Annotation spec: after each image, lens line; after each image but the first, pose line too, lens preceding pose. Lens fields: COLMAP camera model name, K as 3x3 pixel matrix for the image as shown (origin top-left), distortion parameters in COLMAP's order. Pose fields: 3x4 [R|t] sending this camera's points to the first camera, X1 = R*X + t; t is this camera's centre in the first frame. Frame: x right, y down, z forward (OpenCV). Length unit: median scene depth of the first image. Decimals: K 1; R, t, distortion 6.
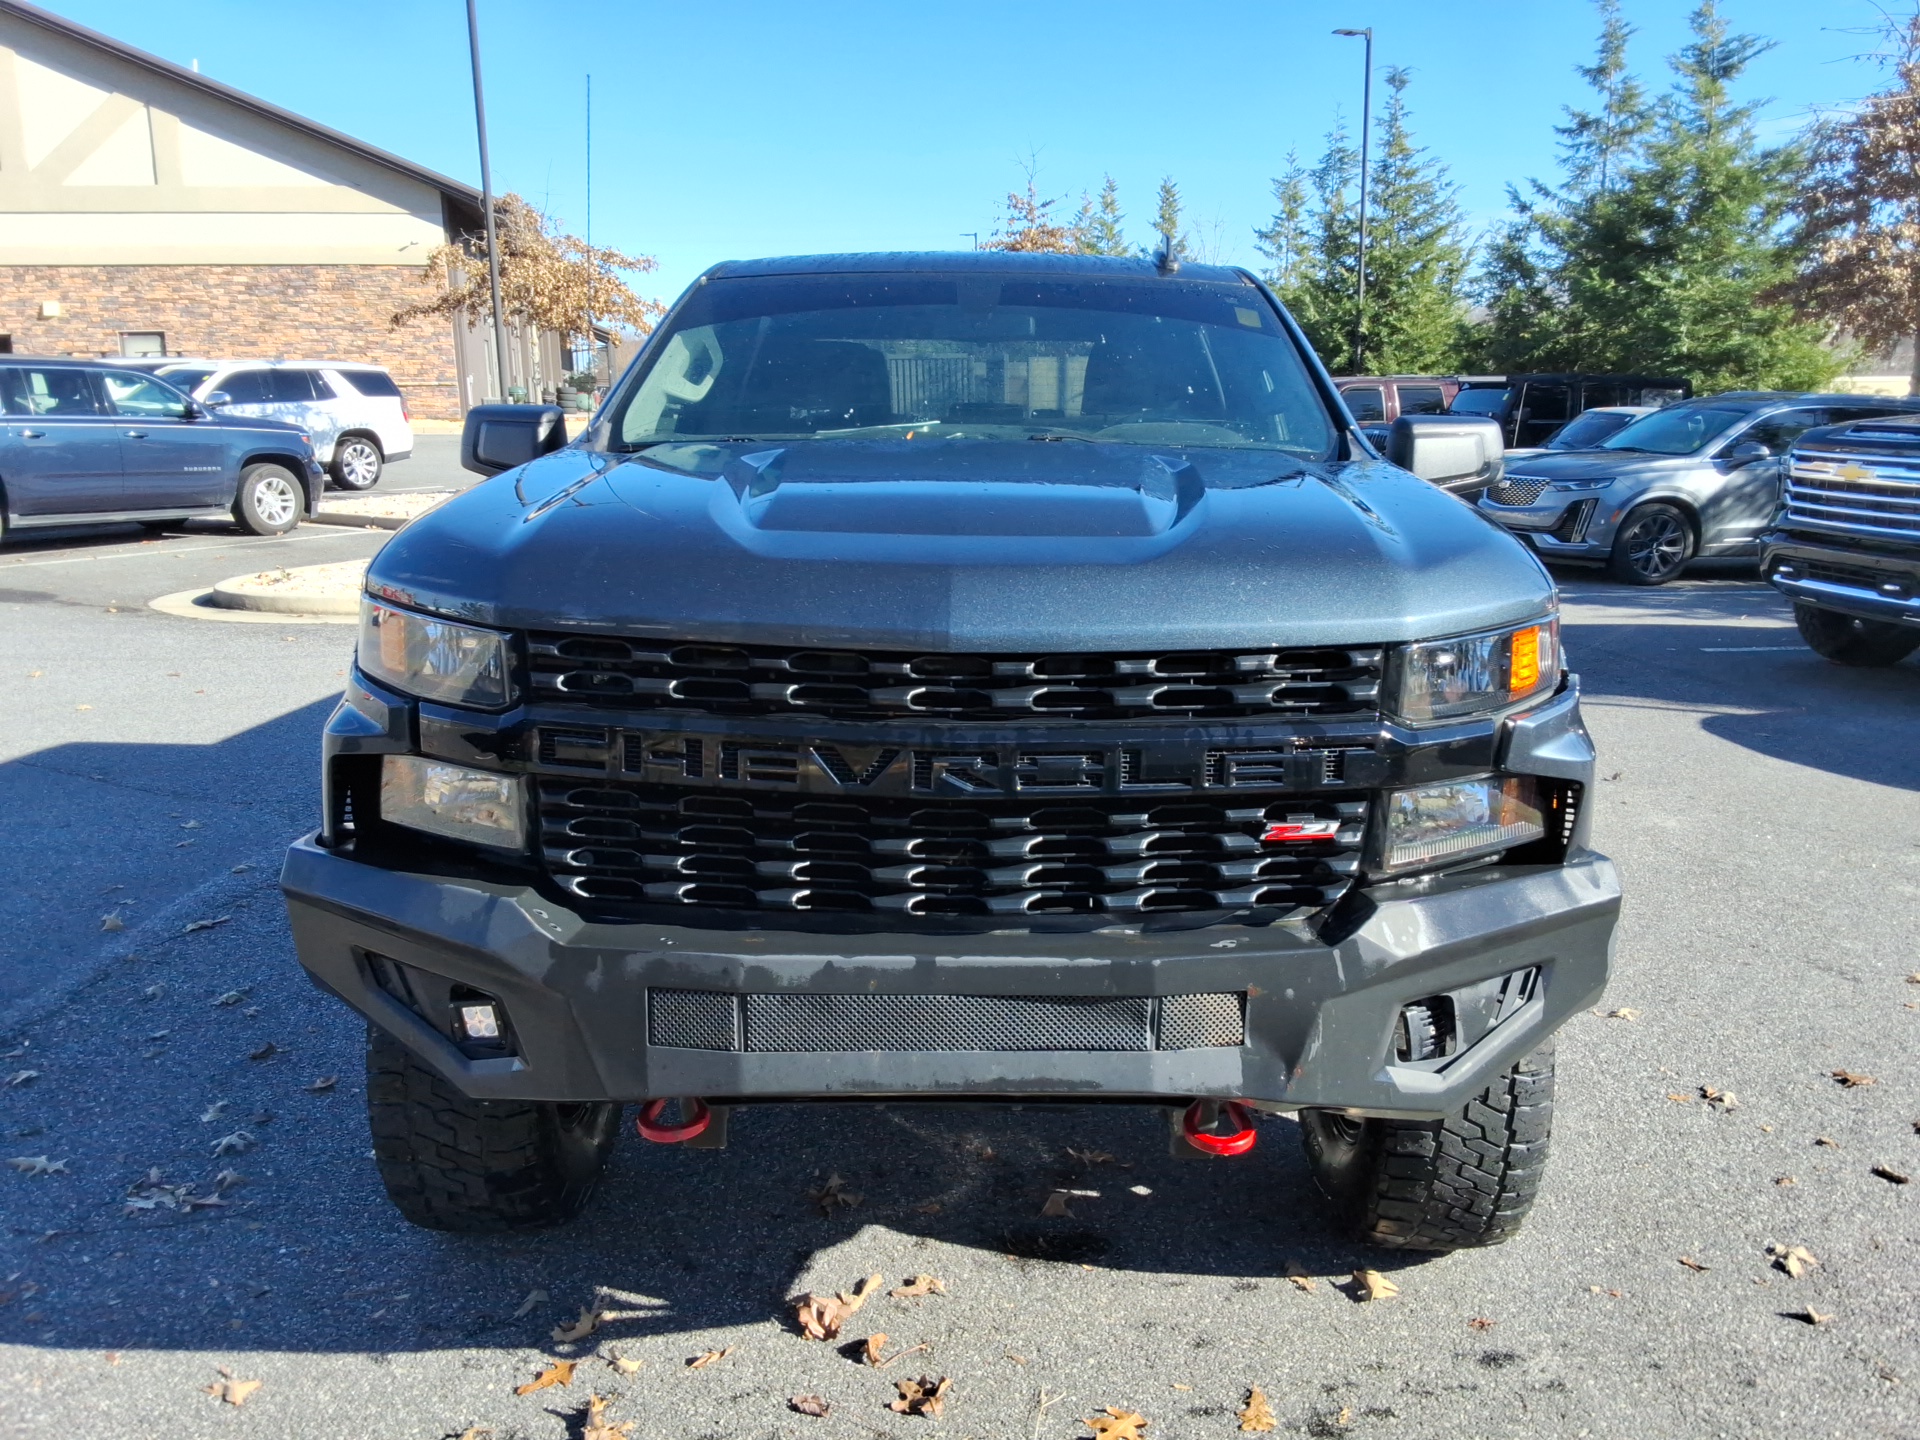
lens RADIAL K [[1534.4, 0, 972.9], [0, 1534.4, 723.9], [0, 0, 1]] dist [0.077798, -0.098583]
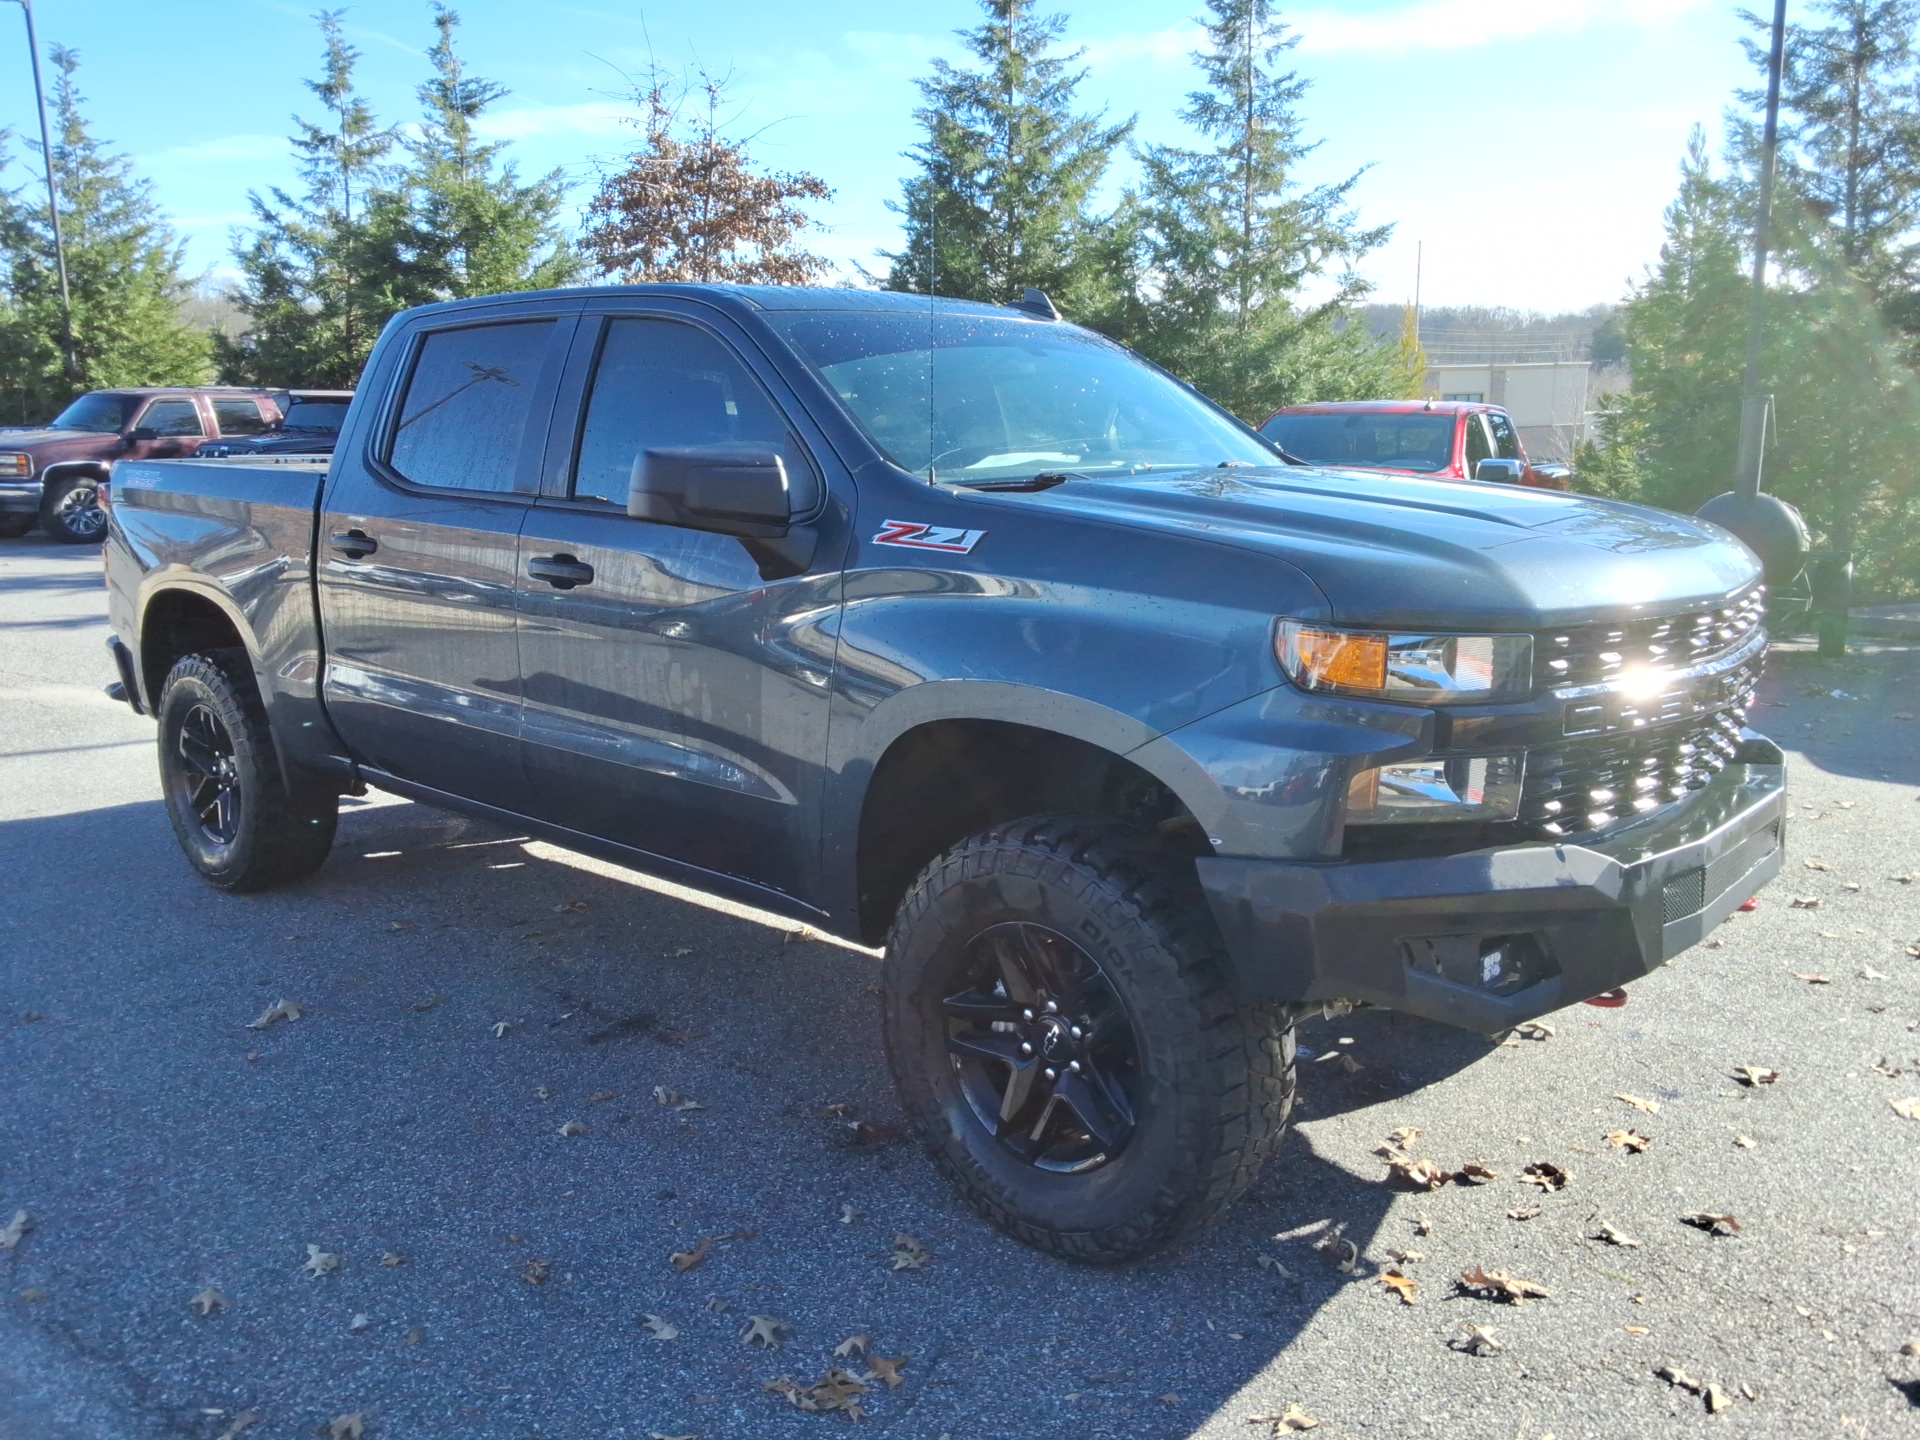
lens RADIAL K [[1534.4, 0, 972.9], [0, 1534.4, 723.9], [0, 0, 1]] dist [0.077798, -0.098583]
pose [[0.659301, -0.155459, 0.735632, -0.125444], [0.160115, 0.984979, 0.064651, -0.011531], [-0.734633, 0.075161, 0.674289, 0.042164]]
